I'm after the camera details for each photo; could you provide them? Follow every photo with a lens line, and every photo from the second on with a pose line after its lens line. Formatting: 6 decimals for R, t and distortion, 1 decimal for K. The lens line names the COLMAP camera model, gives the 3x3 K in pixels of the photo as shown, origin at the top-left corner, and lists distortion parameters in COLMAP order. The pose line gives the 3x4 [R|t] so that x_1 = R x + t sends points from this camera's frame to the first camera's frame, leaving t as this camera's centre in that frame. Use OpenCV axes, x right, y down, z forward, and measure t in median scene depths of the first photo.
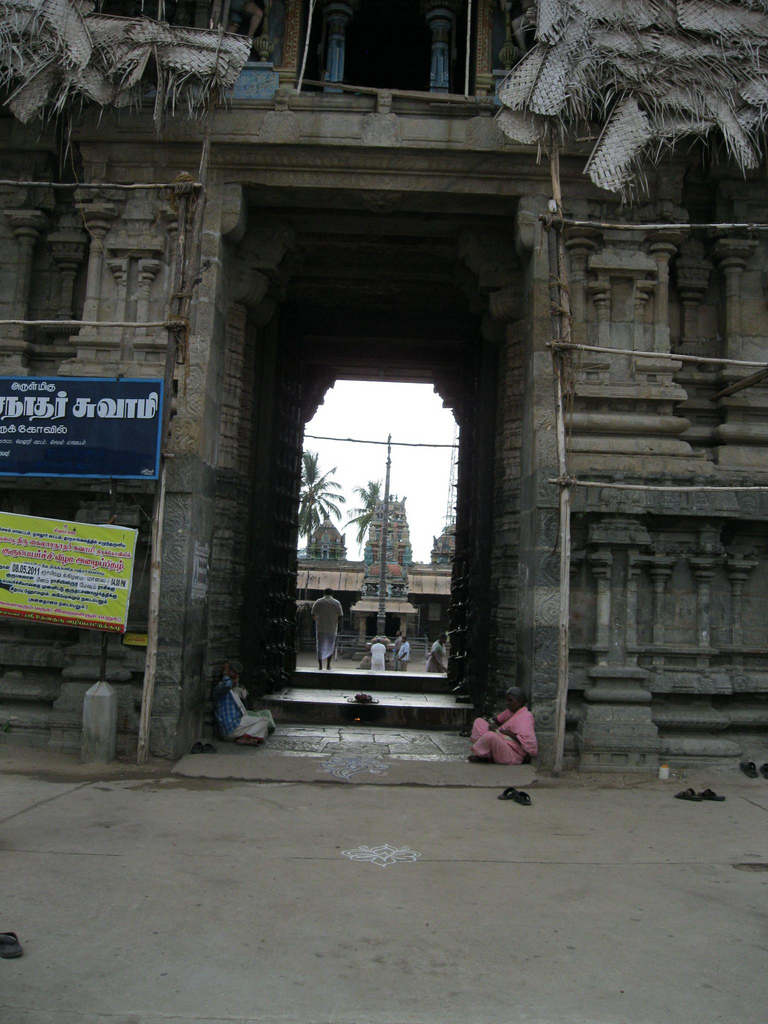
lens RADIAL K [[1066.2, 0, 384.0], [0, 1066.2, 512.0], [0, 0, 1]] dist [-0.149856, 0.225086]
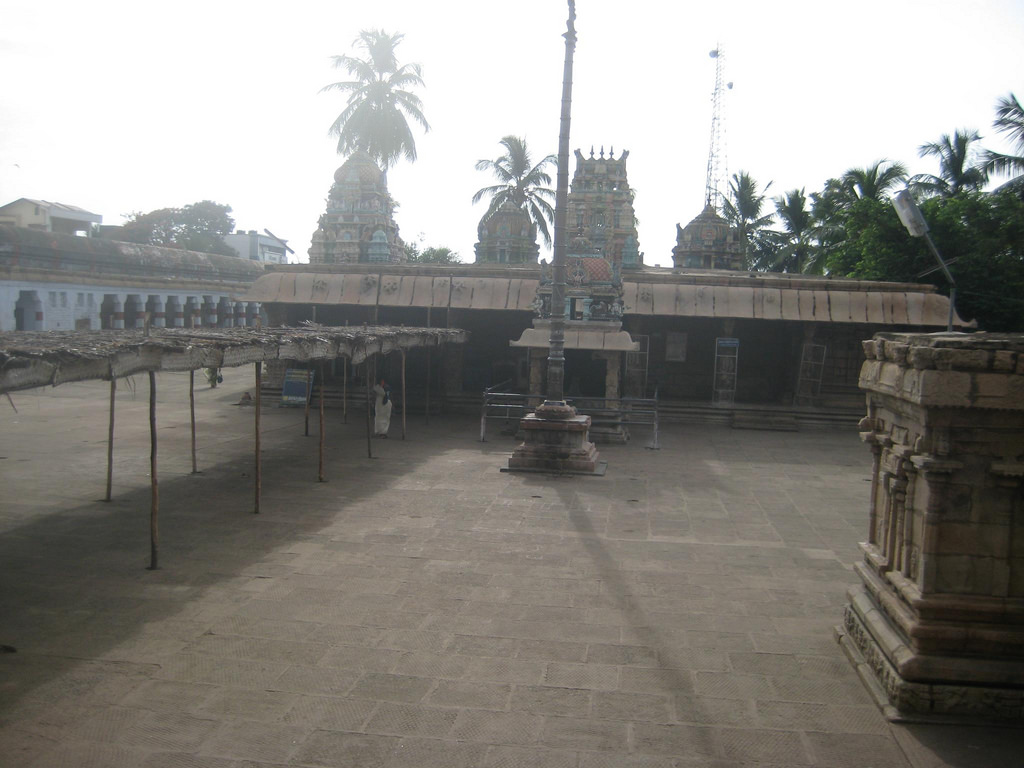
lens RADIAL K [[1066.2, 0, 512.0], [0, 1066.2, 384.0], [0, 0, 1]] dist [-0.149856, 0.225086]
pose [[0.992961, 0.001746, -0.118429, 0.026778], [0.013949, 0.991209, 0.131566, 0.035595], [0.117617, -0.132292, 0.984208, 0.408823]]
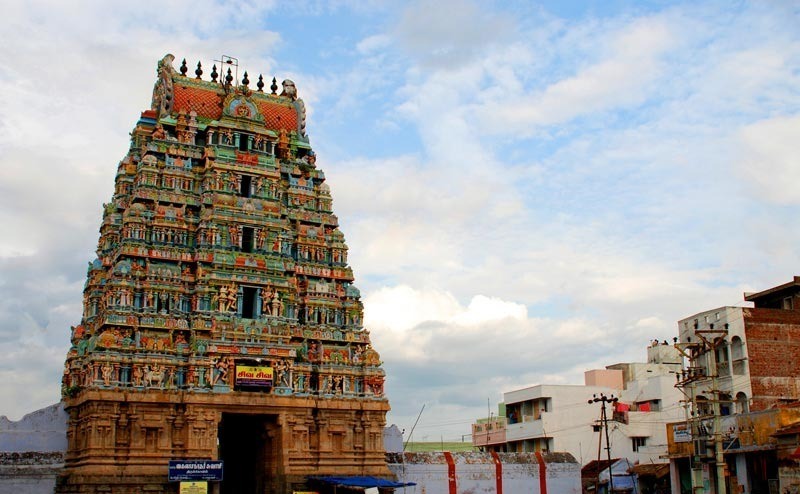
lens RADIAL K [[873.3, 0, 400.0], [0, 873.3, 247.0], [0, 0, 1]] dist [-0.001961, -0.001145]
pose [[0.889214, 0.076549, 0.451042, -1.260418], [0.038270, 0.970000, -0.240074, -0.067343], [-0.455889, 0.230738, 0.859608, -2.901763]]
